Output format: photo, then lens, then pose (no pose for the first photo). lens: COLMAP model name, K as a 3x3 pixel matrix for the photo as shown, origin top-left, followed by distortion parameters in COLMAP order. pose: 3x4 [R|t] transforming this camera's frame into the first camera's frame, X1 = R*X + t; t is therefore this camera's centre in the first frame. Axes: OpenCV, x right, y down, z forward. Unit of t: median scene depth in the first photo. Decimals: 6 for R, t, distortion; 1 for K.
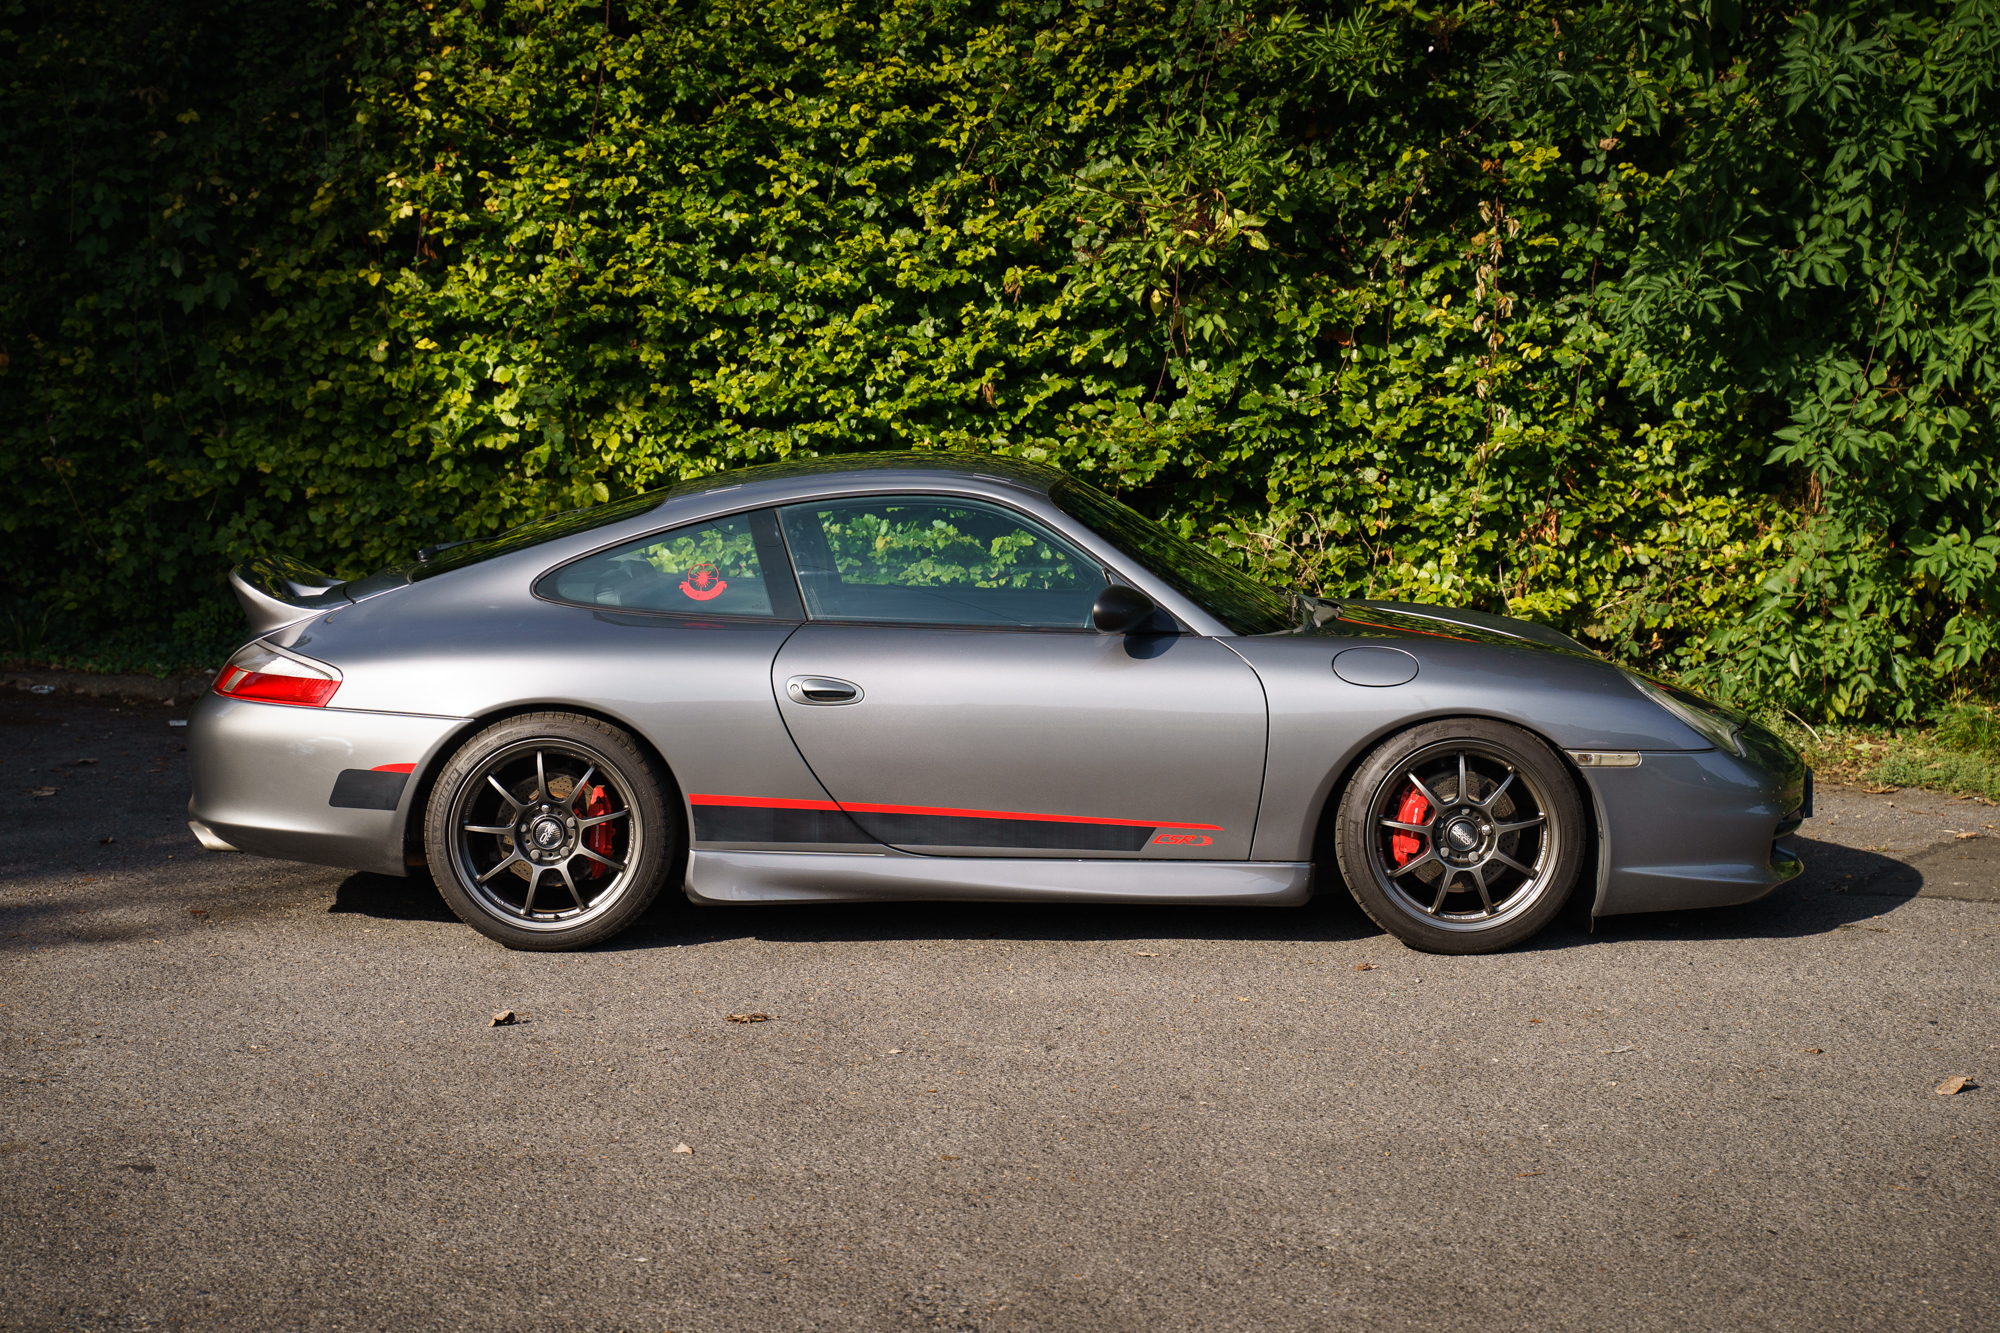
lens RADIAL K [[3856.5, 0, 1032.5], [0, 3856.5, 591.5], [0, 0, 1]] dist [0.186677, 0.208266]
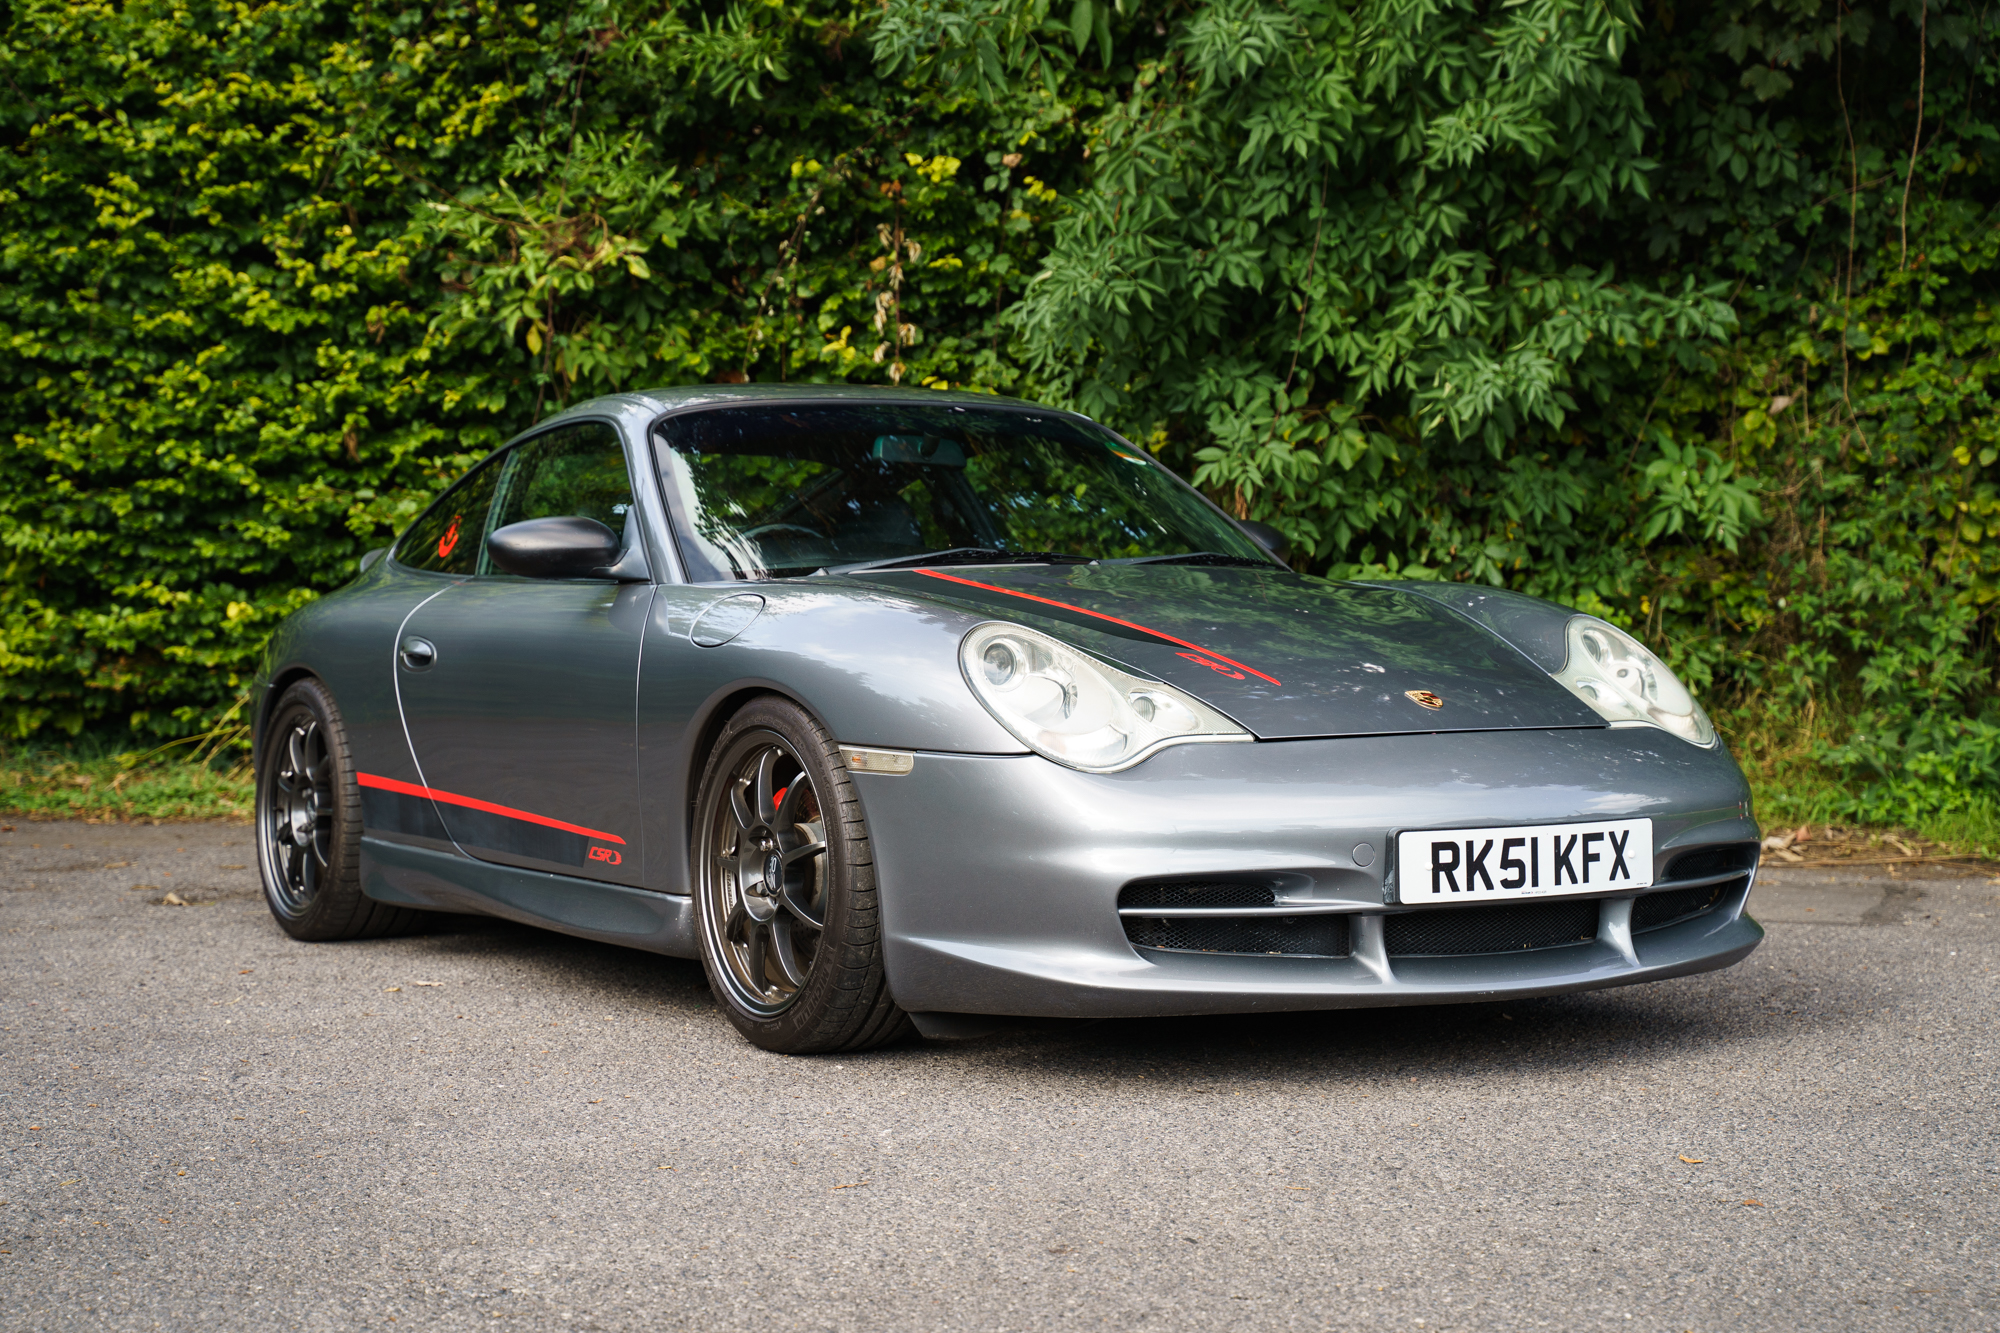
lens RADIAL K [[3298.8, 0, 999.8], [0, 3298.8, 637.3], [0, 0, 1]] dist [0.135167, 0.226351]
pose [[0.991899, -0.010525, 0.126590, 0.041535], [0.018377, 0.997968, -0.061014, 0.045934], [-0.125690, 0.062846, 0.990077, 0.209360]]
